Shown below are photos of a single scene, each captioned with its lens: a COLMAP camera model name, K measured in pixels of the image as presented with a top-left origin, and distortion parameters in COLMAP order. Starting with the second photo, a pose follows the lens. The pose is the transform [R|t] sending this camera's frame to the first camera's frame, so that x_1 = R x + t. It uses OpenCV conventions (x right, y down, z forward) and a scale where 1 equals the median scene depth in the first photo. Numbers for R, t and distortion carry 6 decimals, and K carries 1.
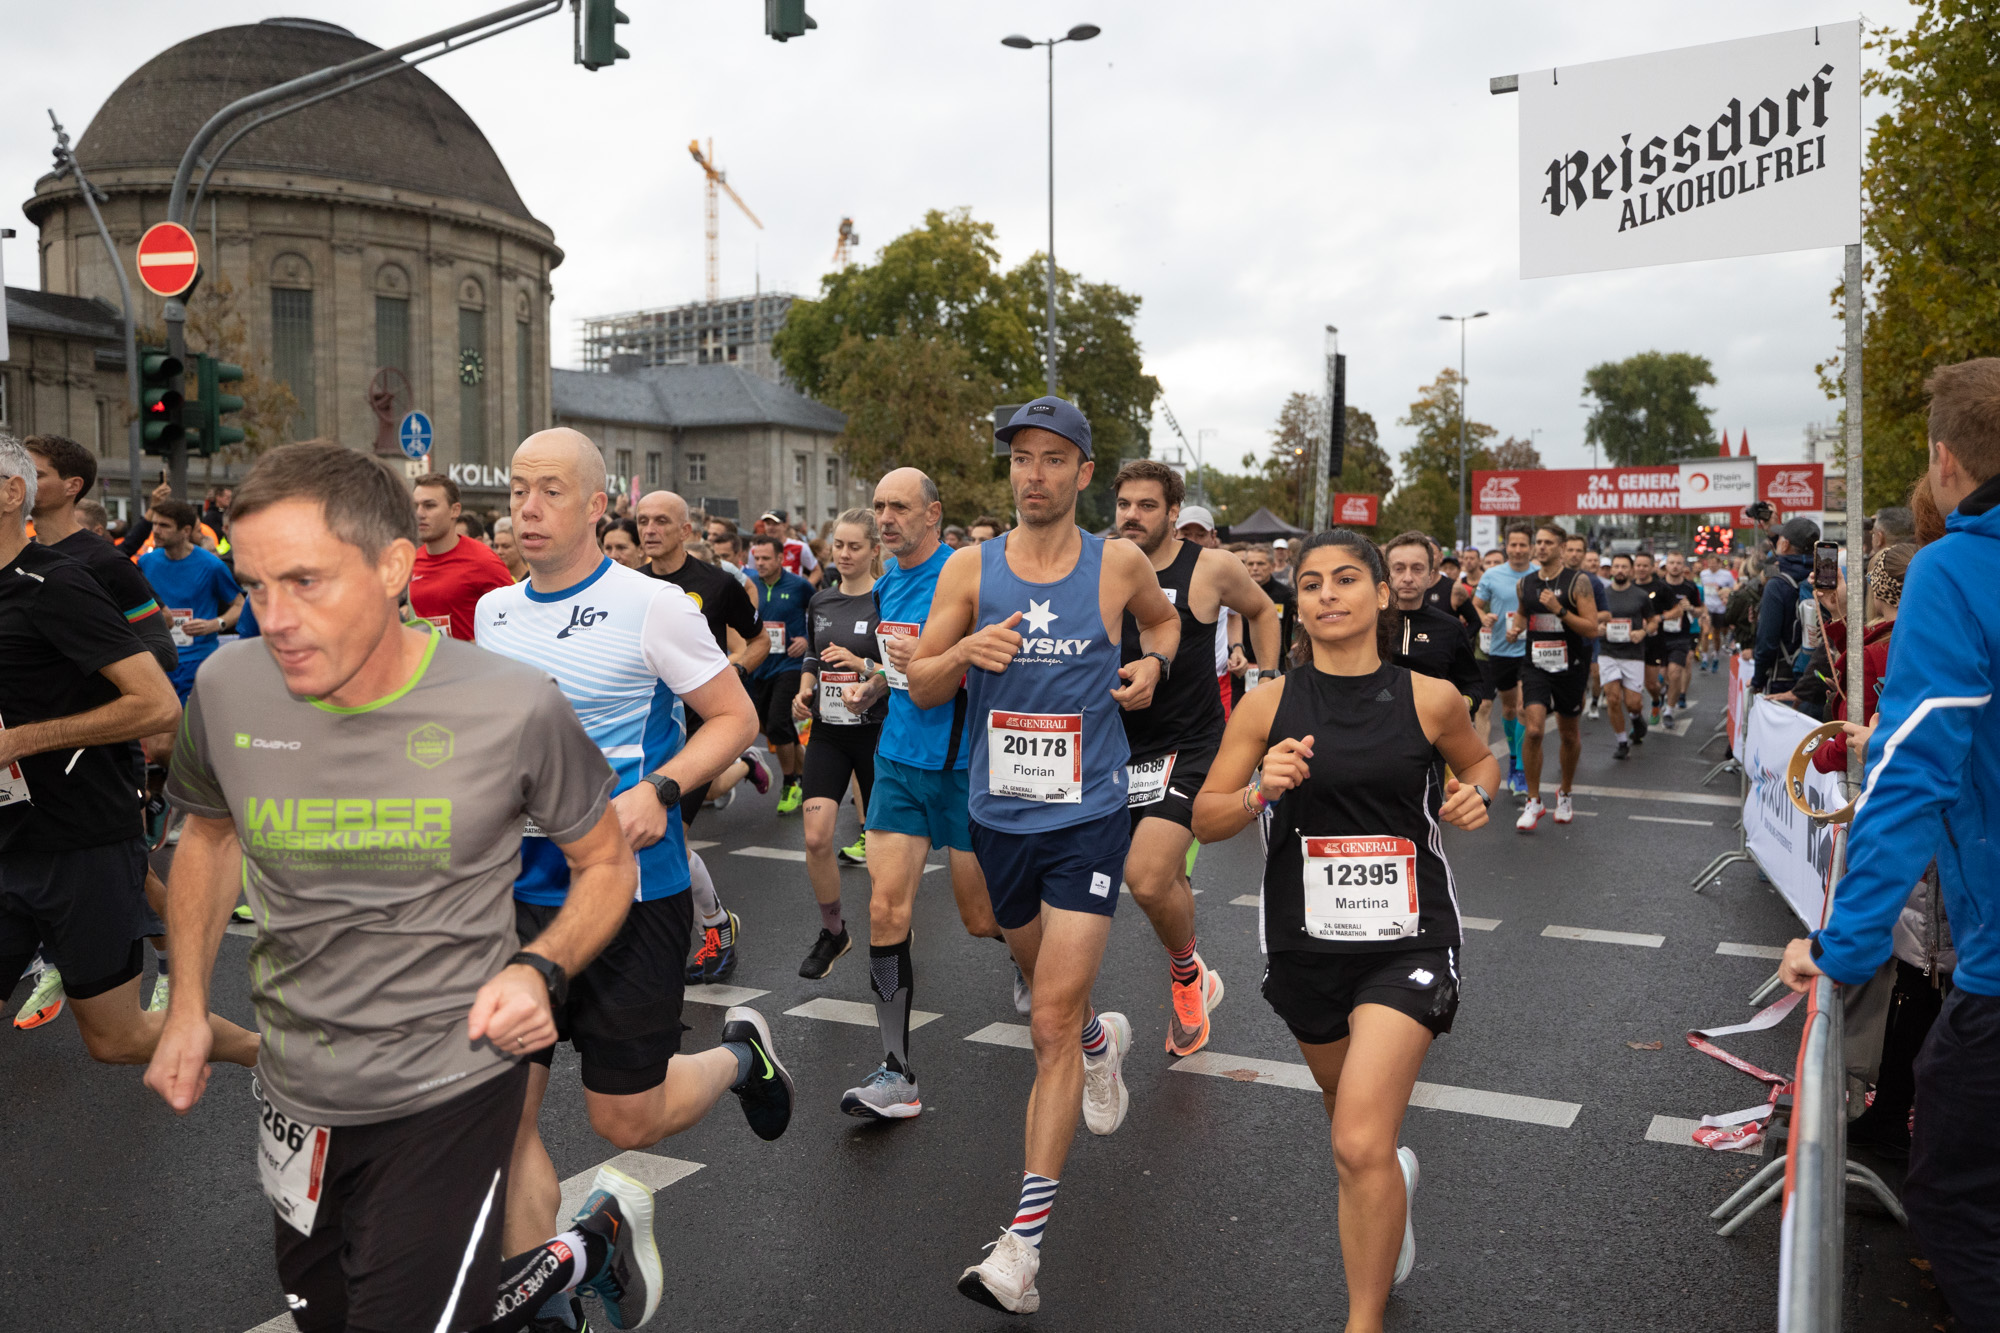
lens RADIAL K [[1823.1, 0, 995.4], [0, 1823.1, 658.9], [0, 0, 1]] dist [0.014081, 0.000000]
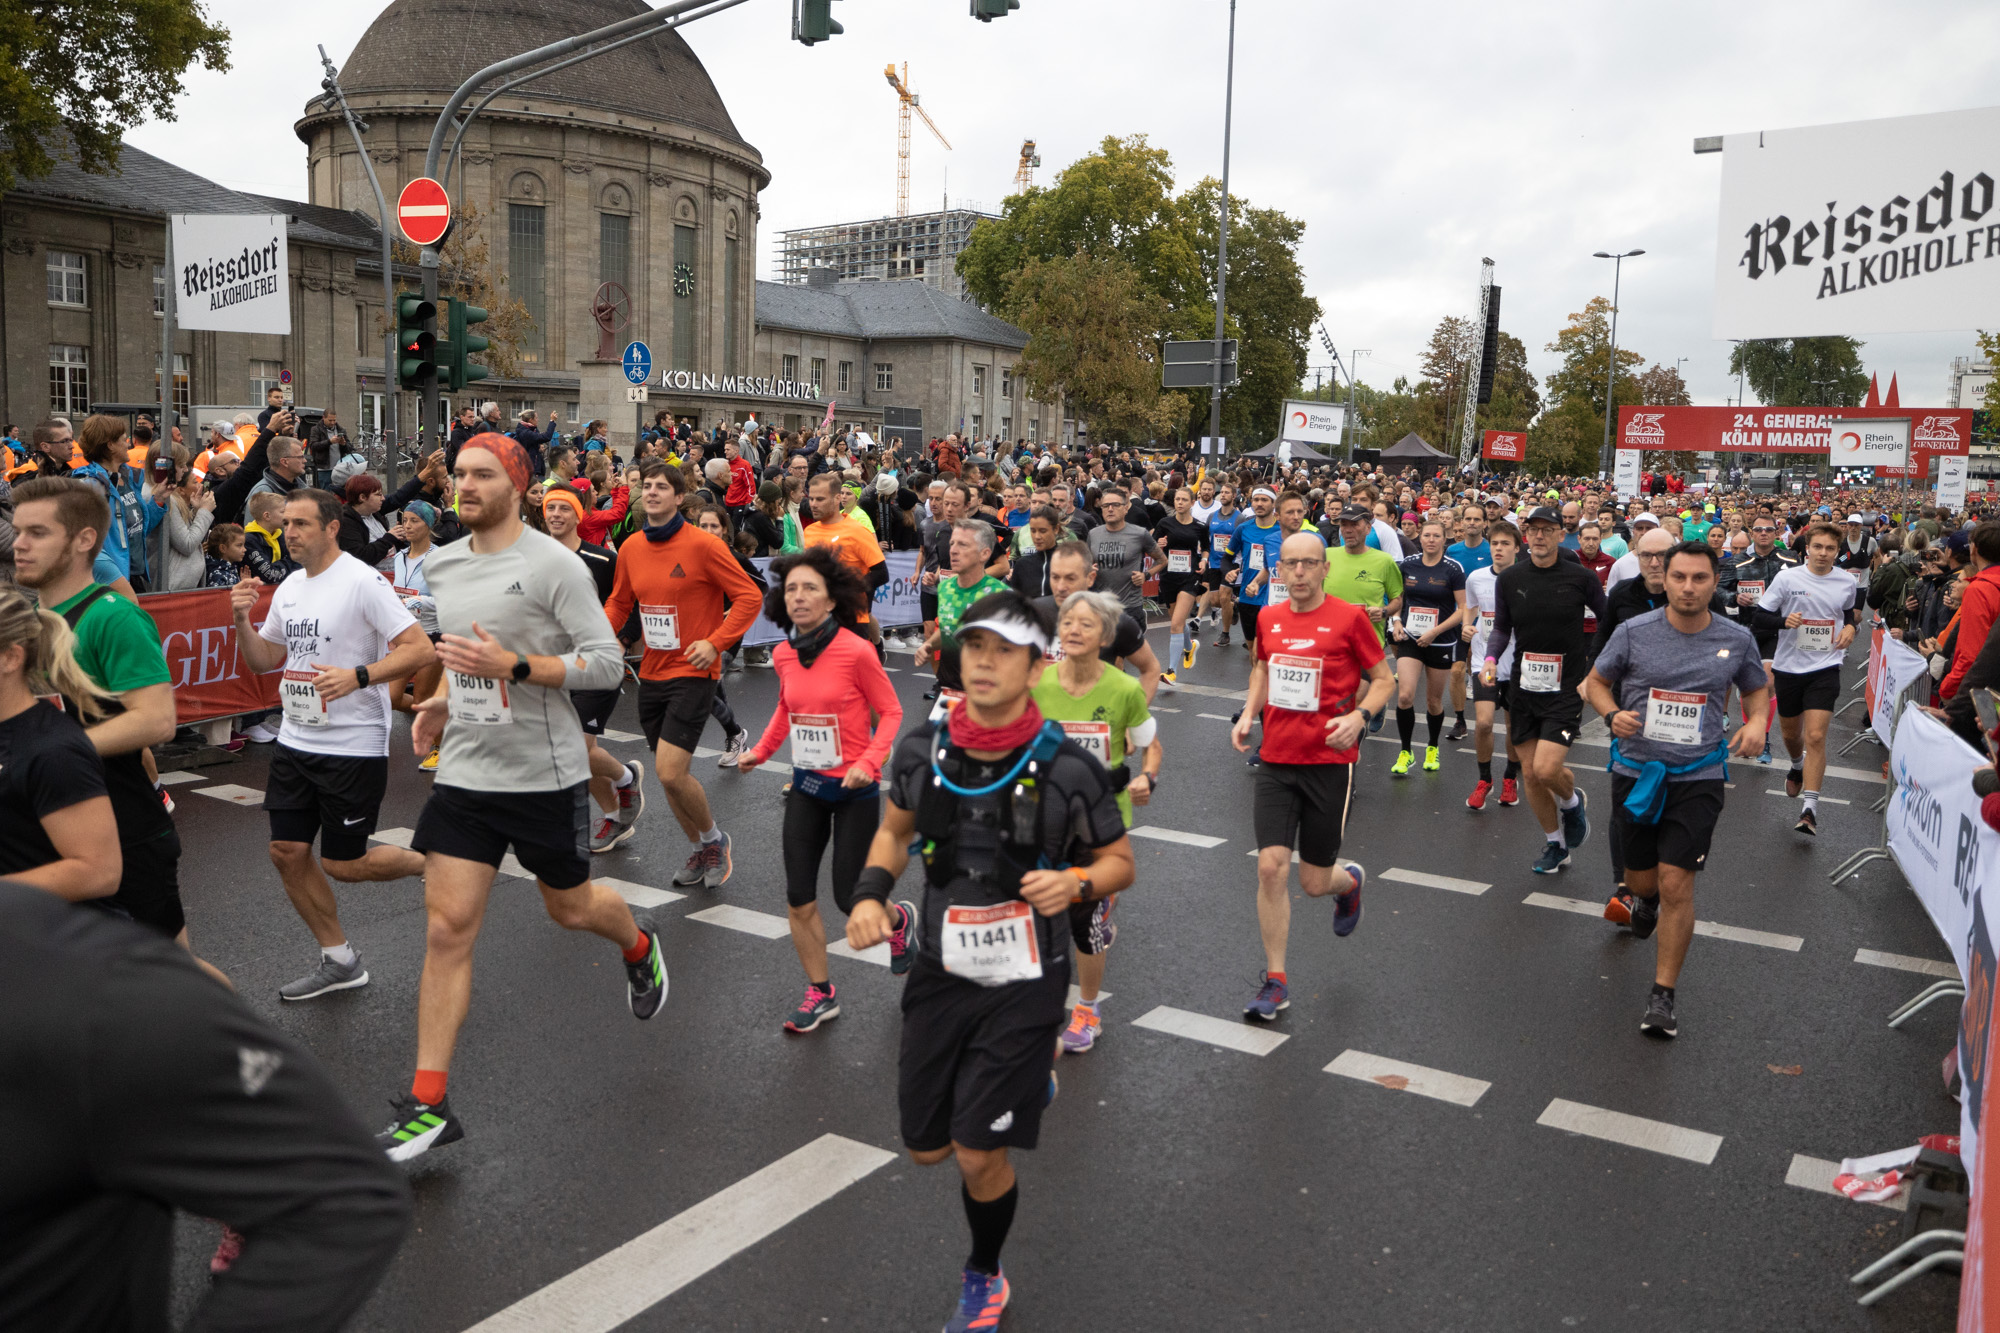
lens RADIAL K [[1676.3, 0, 994.1], [0, 1676.3, 661.4], [0, 0, 1]] dist [0.013731, -0.003601]
pose [[0.995050, 0.042154, -0.089994, -0.001482], [-0.036222, 0.997125, 0.066557, -0.005778], [0.092541, -0.062968, 0.993716, 0.001385]]
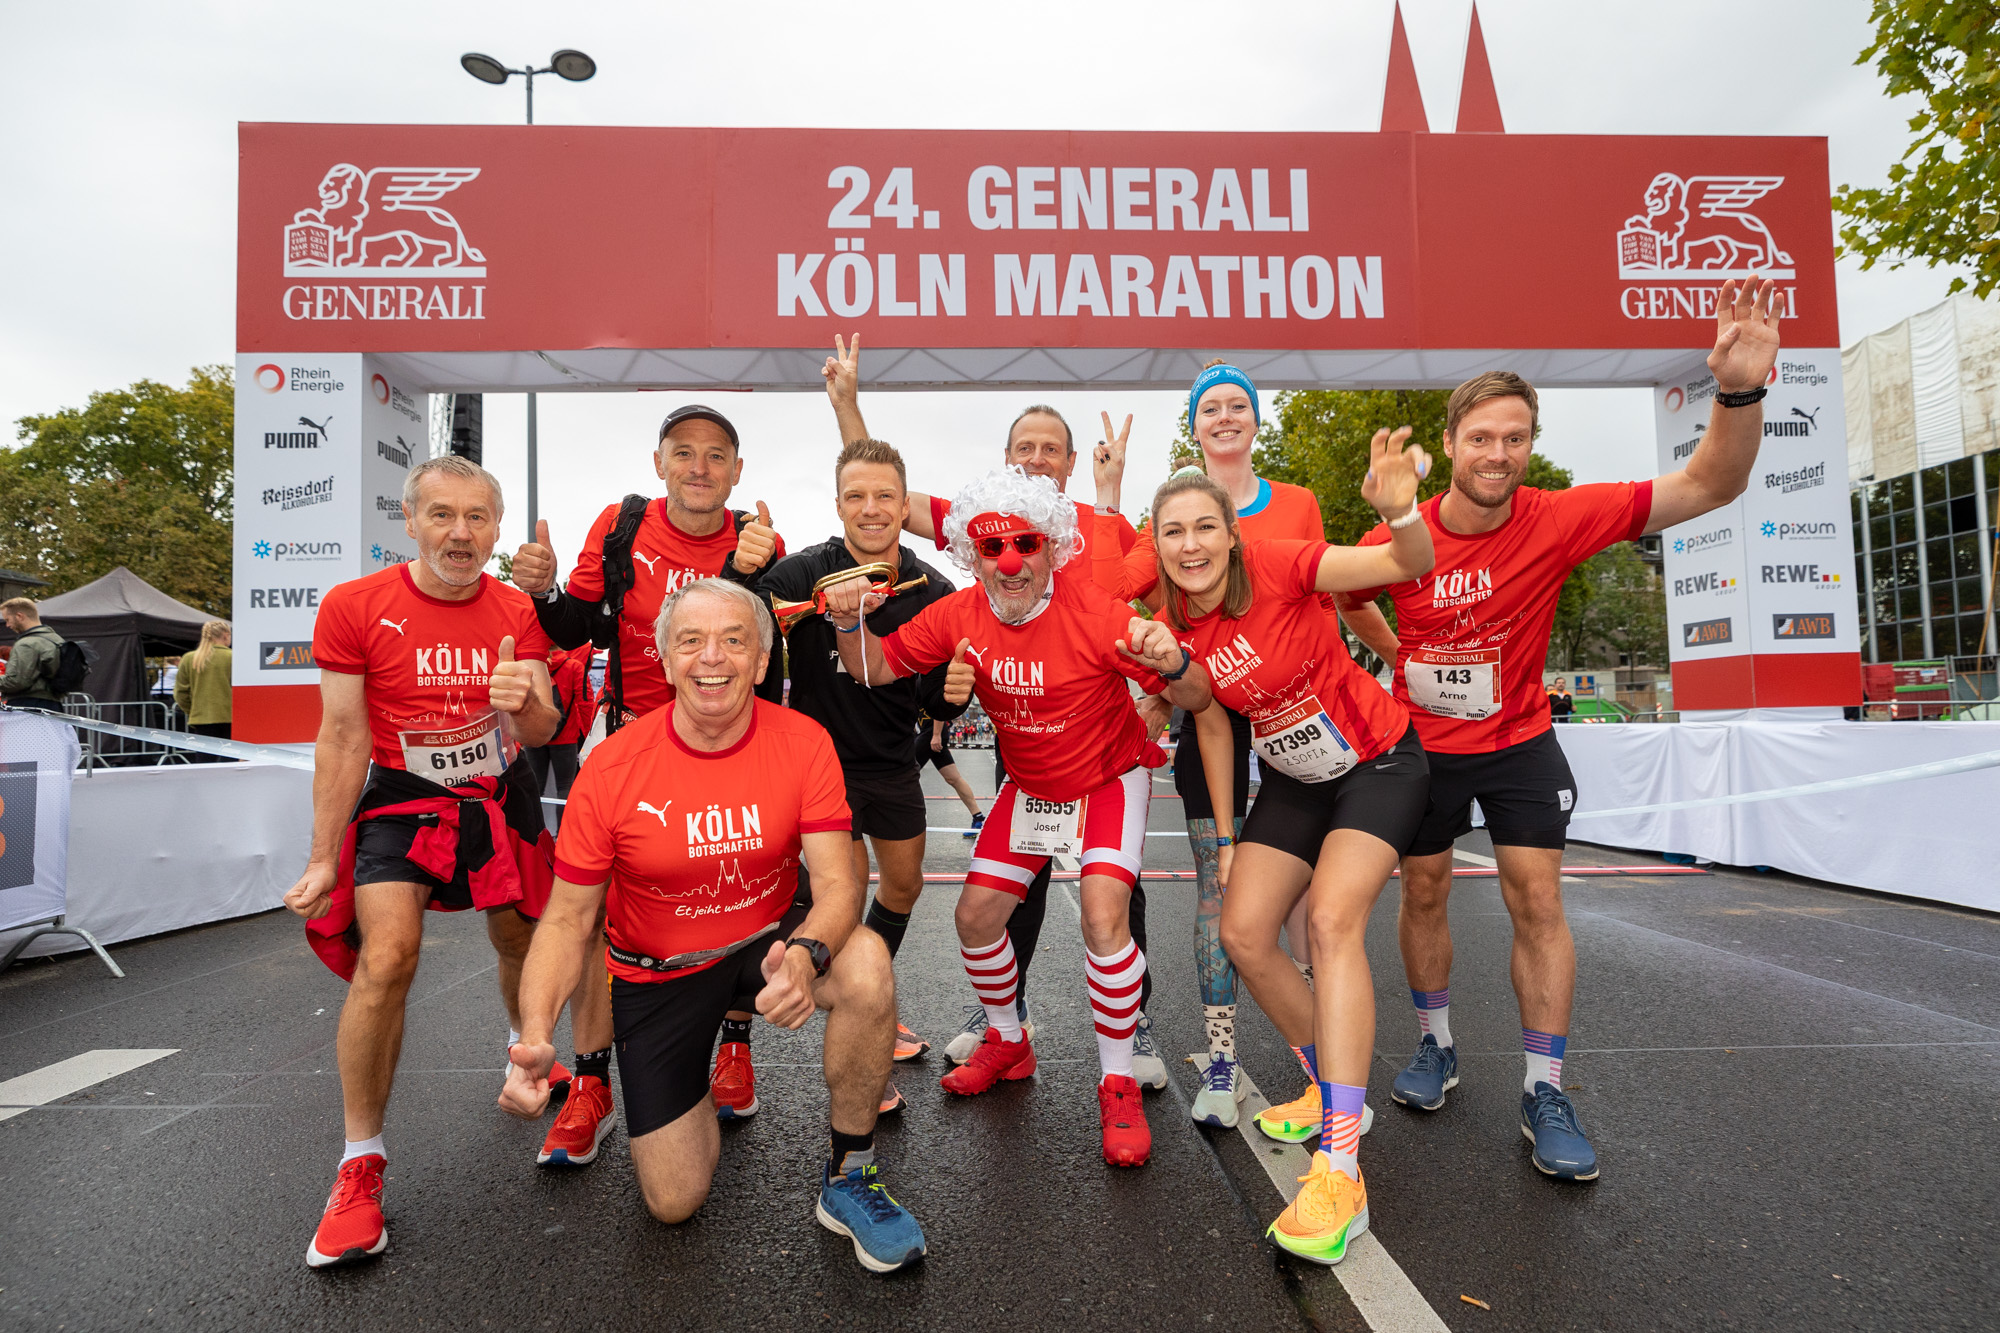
lens RADIAL K [[887.5, 0, 1017.8], [0, 887.5, 693.5], [0, 0, 1]] dist [-0.002631, -0.000763]
pose [[0.880678, -0.000380, 0.473715, 0.207637], [0.046955, 0.995145, -0.086495, -0.022527], [-0.471382, 0.098418, 0.876421, 0.635610]]
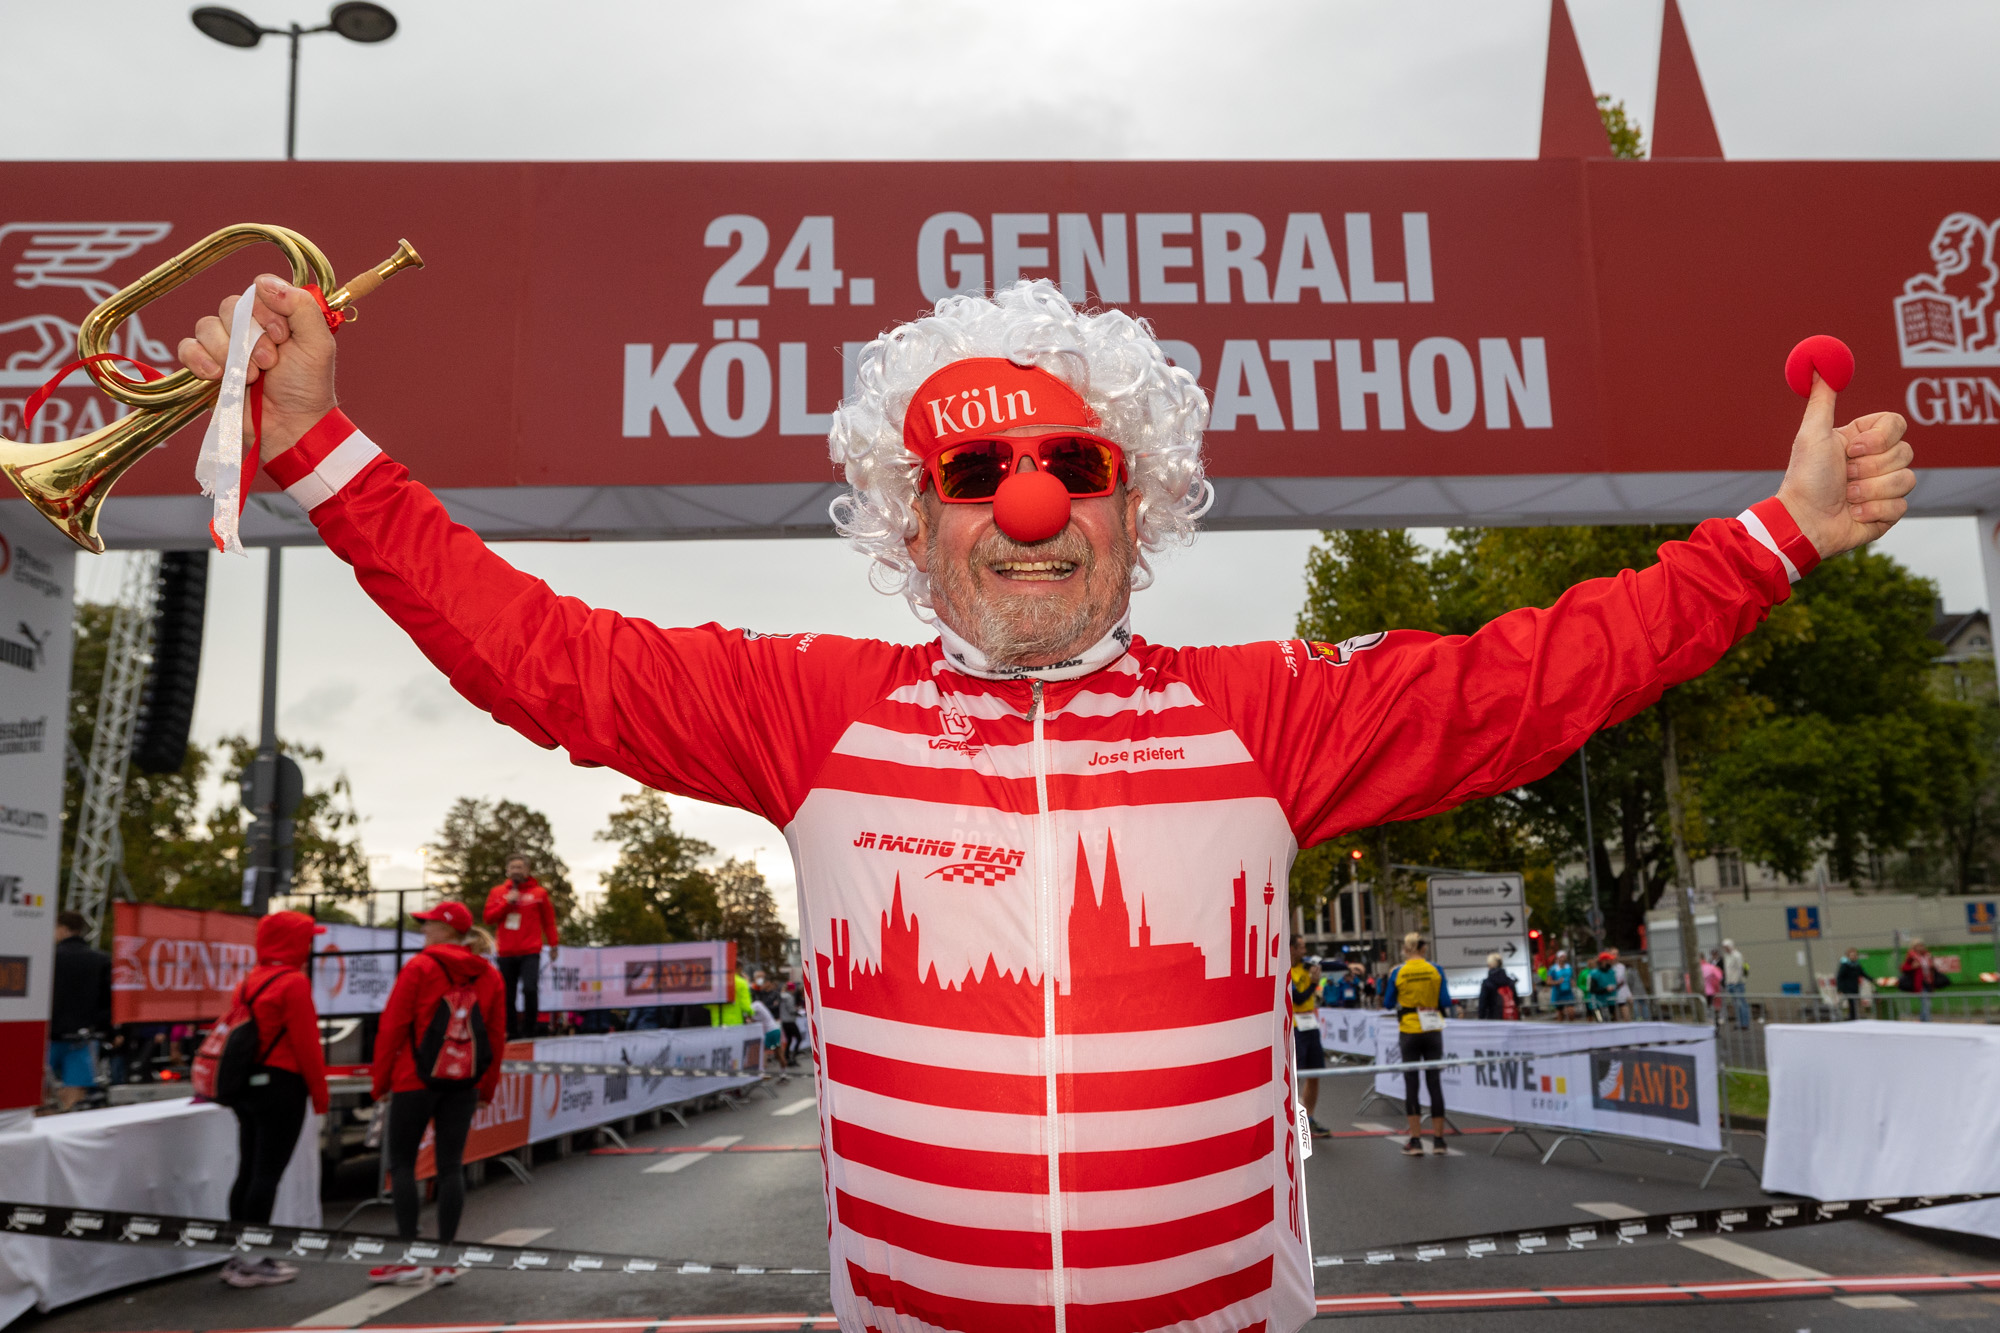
lens RADIAL K [[1436.4, 0, 1120.2], [0, 1436.4, 779.6], [0, 0, 1]] dist [-0.005825, 0.000648]
pose [[0.870238, 0.037695, 0.491188, 0.210730], [0.065540, 0.979346, -0.191274, -0.026032], [-0.488253, 0.198647, 0.849793, 0.631563]]
